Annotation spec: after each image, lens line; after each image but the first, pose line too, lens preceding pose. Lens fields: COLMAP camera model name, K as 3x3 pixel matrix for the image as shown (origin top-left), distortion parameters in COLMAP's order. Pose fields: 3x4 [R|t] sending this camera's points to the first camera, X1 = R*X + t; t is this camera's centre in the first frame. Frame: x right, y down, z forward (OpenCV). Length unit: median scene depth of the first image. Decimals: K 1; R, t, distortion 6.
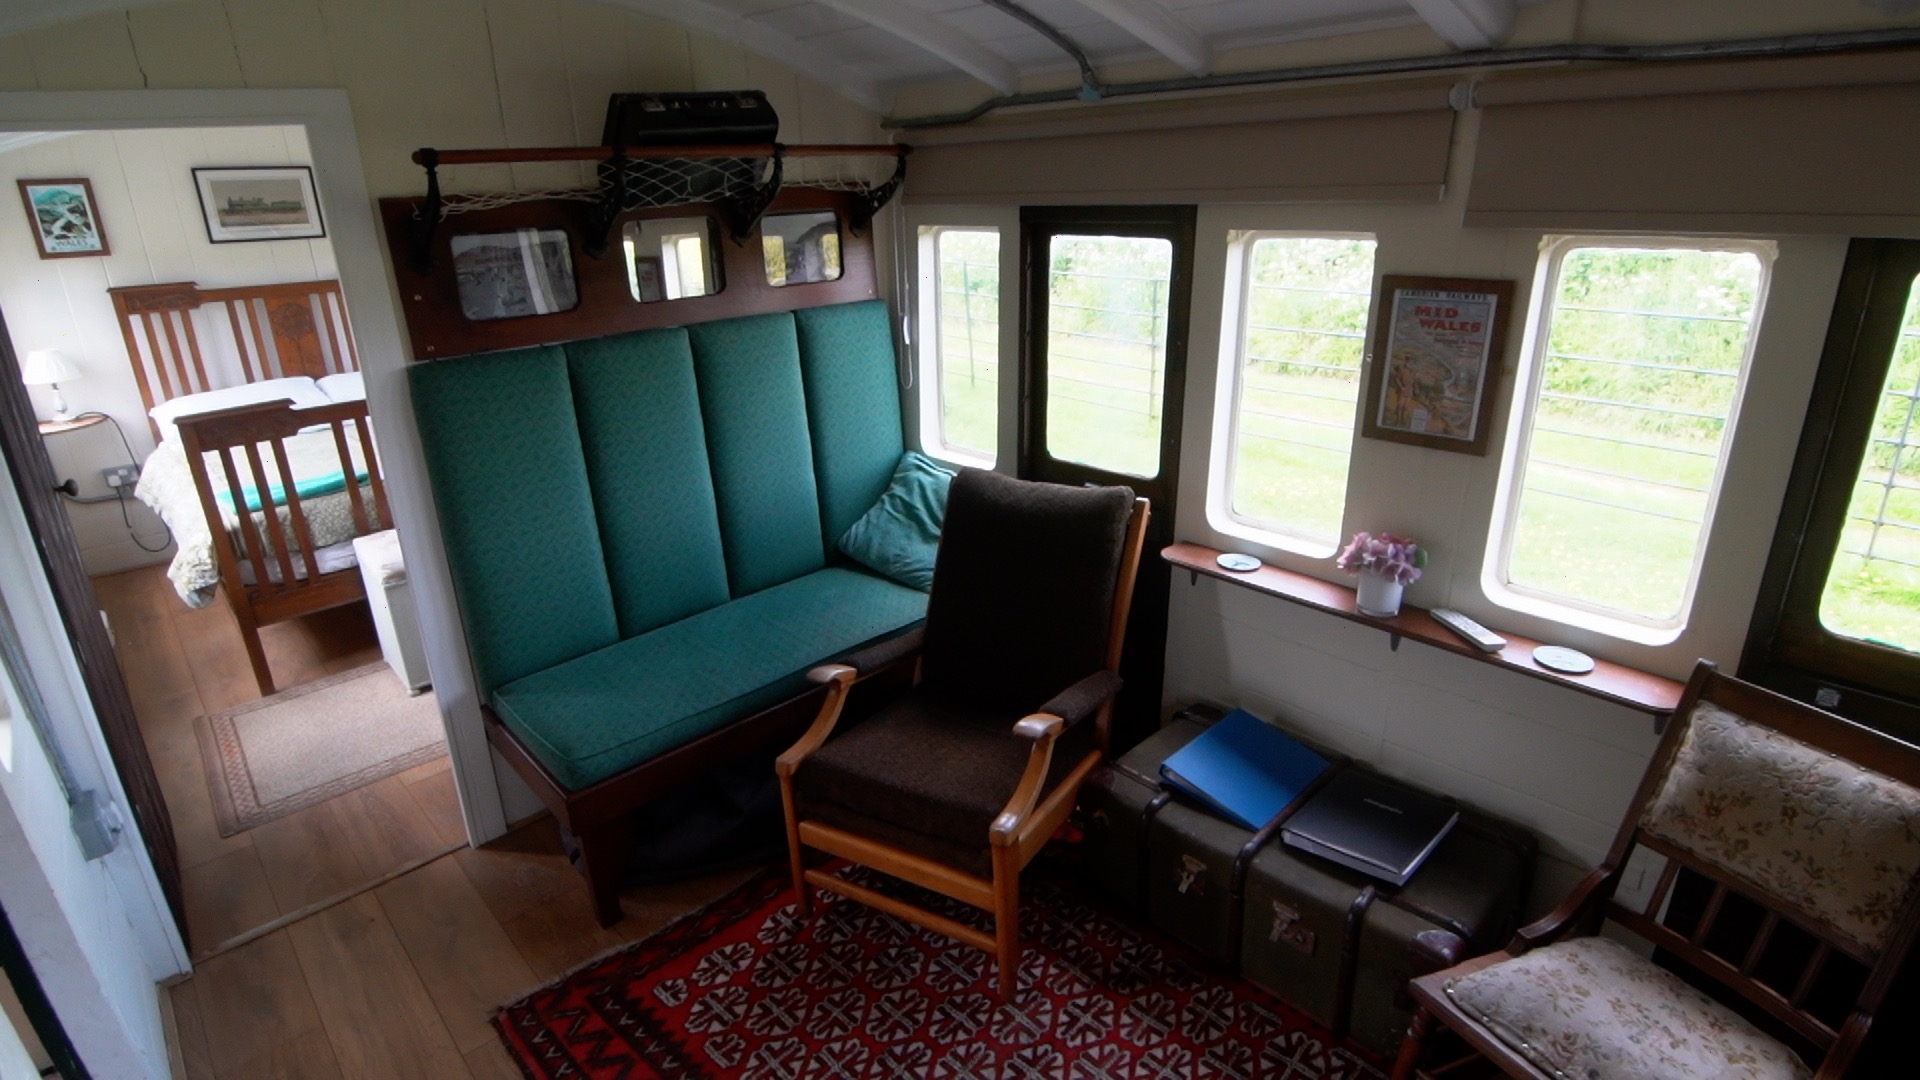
lens RADIAL K [[935.8, 0, 960.0], [0, 935.8, 540.0], [0, 0, 1]] dist [-0.044402, -0.000233]
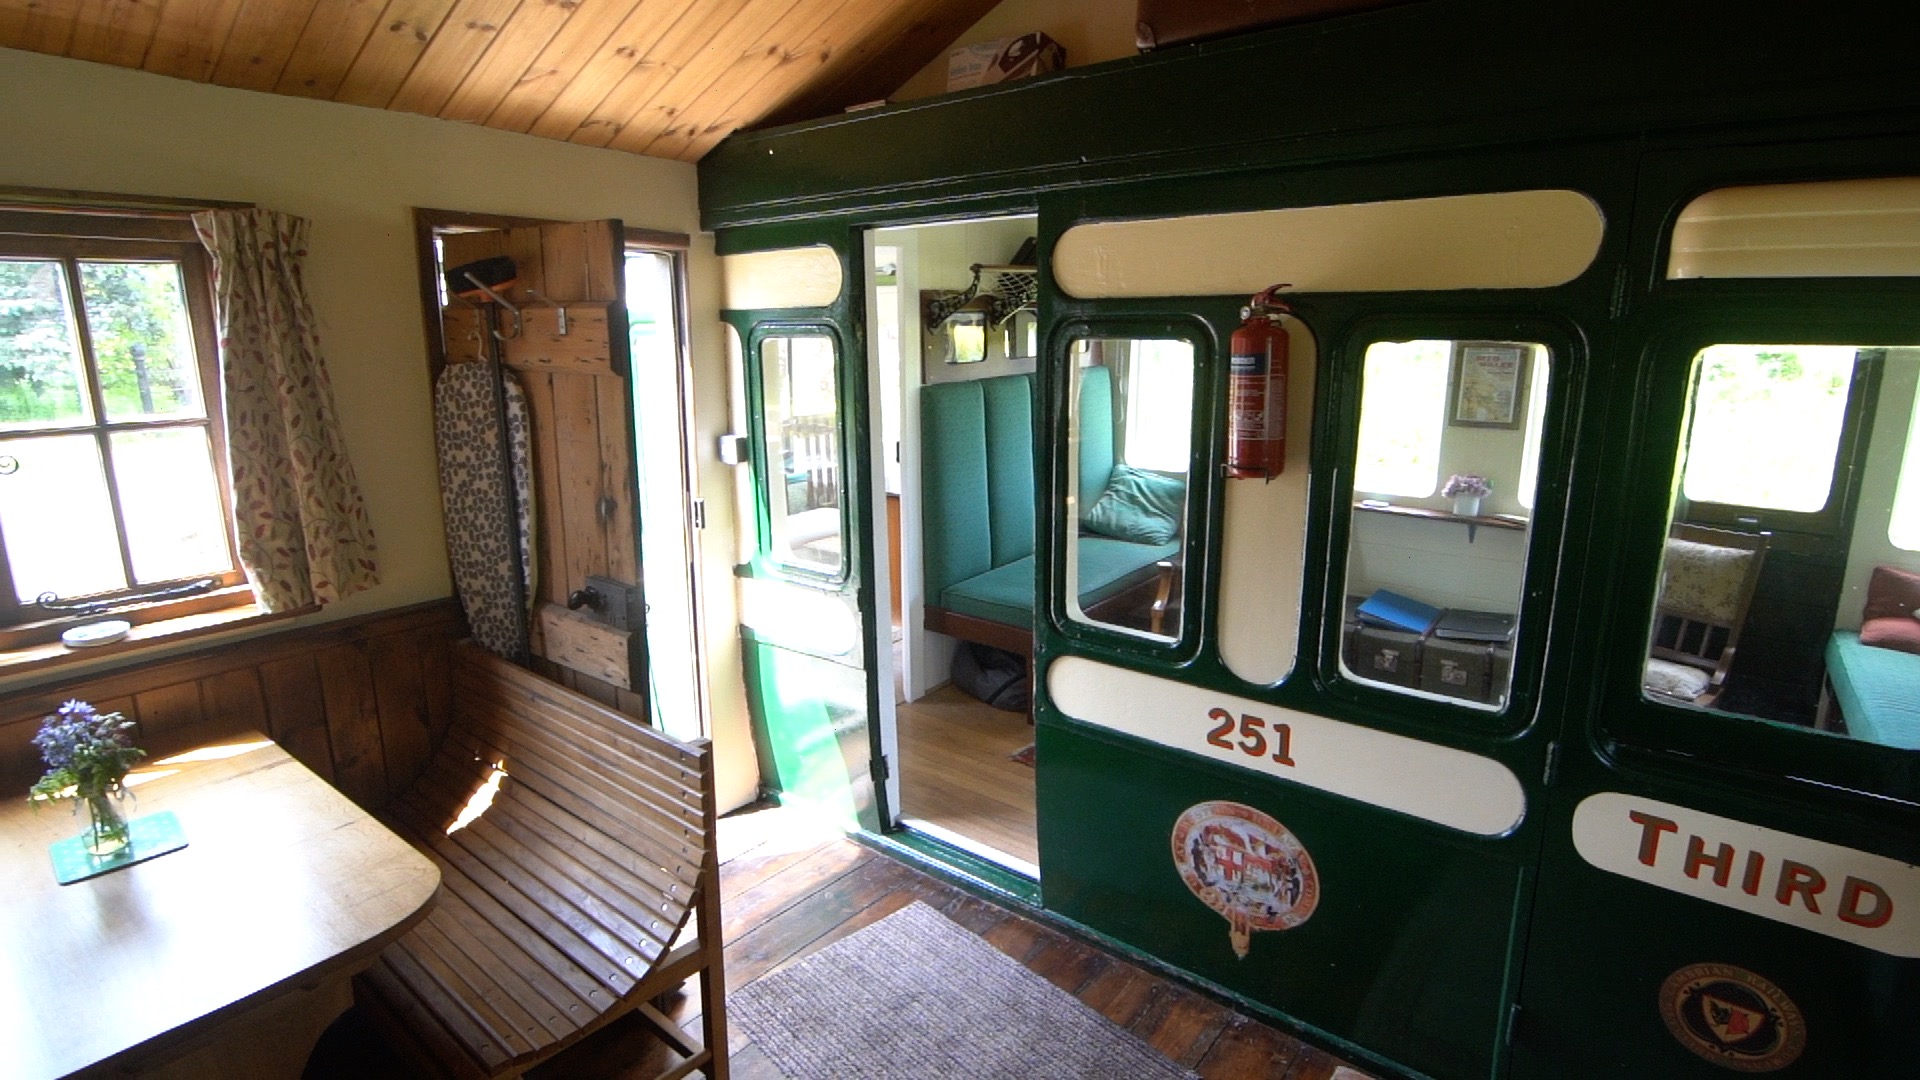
lens RADIAL K [[935.8, 0, 960.0], [0, 935.8, 540.0], [0, 0, 1]] dist [-0.044402, -0.000233]
pose [[0.992153, -0.016013, 0.123998, -0.807544], [0.030395, 0.992903, -0.114981, 0.312399], [-0.121277, 0.117848, 0.985598, -0.715548]]
